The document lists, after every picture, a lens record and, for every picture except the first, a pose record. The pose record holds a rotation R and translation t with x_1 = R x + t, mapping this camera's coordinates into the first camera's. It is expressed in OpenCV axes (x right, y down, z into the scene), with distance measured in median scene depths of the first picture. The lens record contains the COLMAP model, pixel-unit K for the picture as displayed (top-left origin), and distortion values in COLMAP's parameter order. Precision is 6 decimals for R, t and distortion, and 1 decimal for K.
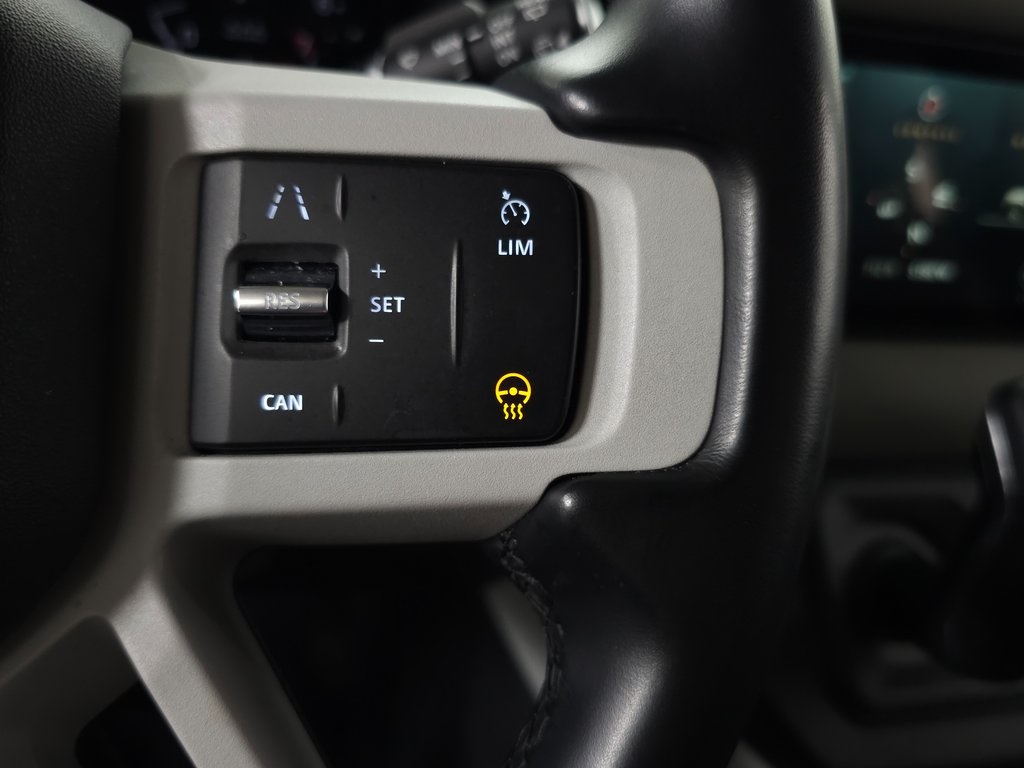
lens RADIAL K [[837.9, 0, 515.0], [0, 837.9, 390.4], [0, 0, 1]] dist [0.137488, -0.238719]
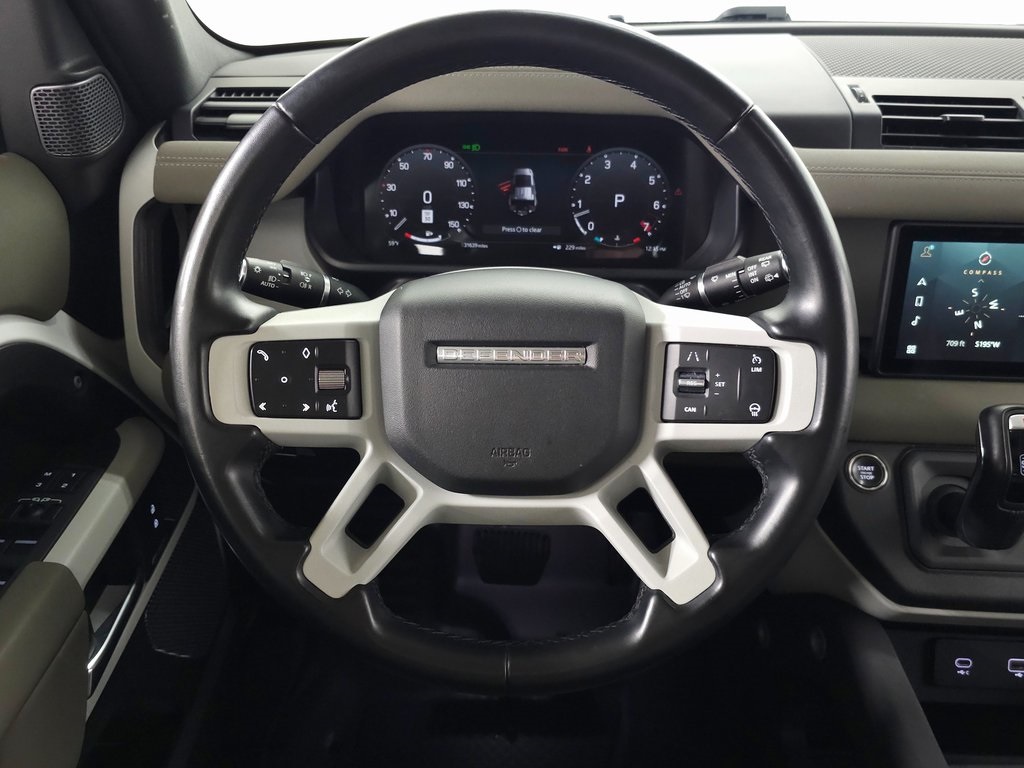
lens RADIAL K [[837.9, 0, 515.0], [0, 837.9, 390.4], [0, 0, 1]] dist [0.137488, -0.238719]
pose [[0.965849, 0.026498, -0.257748, -0.062654], [-0.024695, 0.999643, 0.010232, -0.089392], [0.257927, -0.003517, 0.966158, -2.817373]]
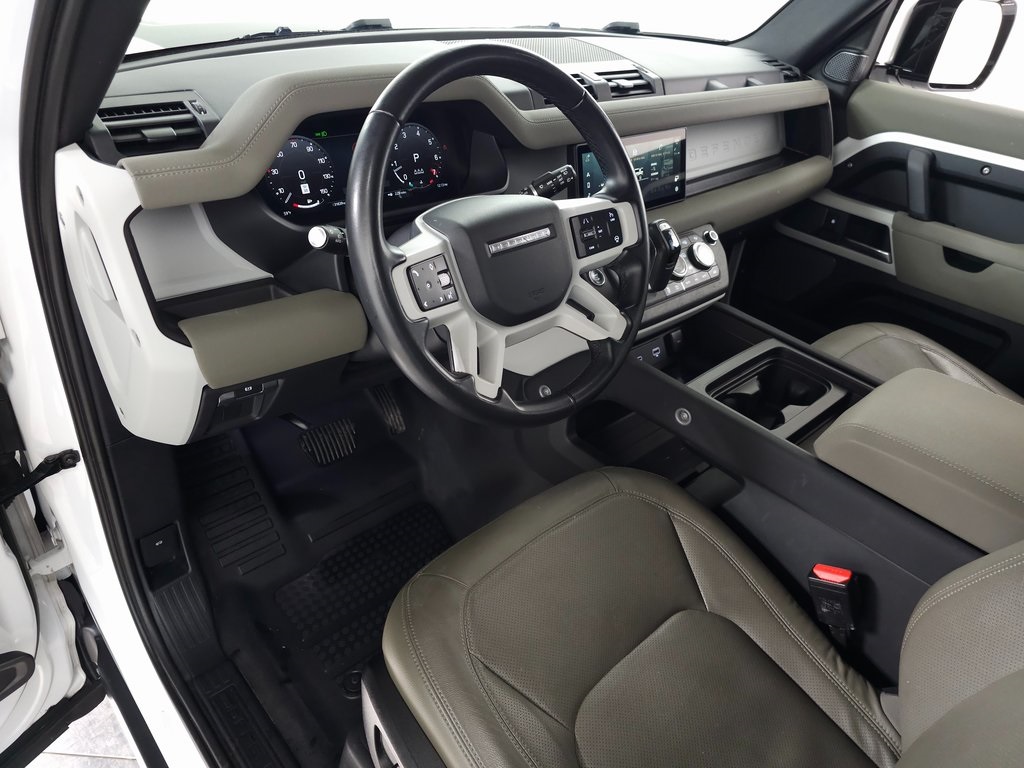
lens RADIAL K [[696.4, 0, 512.0], [0, 696.4, 384.0], [0, 0, 1]] dist [0.038524, -0.006084]
pose [[0.855185, -0.318773, 0.408708, -3.726538], [0.266531, 0.946733, 0.180714, -0.145284], [-0.444544, -0.045611, 0.894595, -4.187792]]
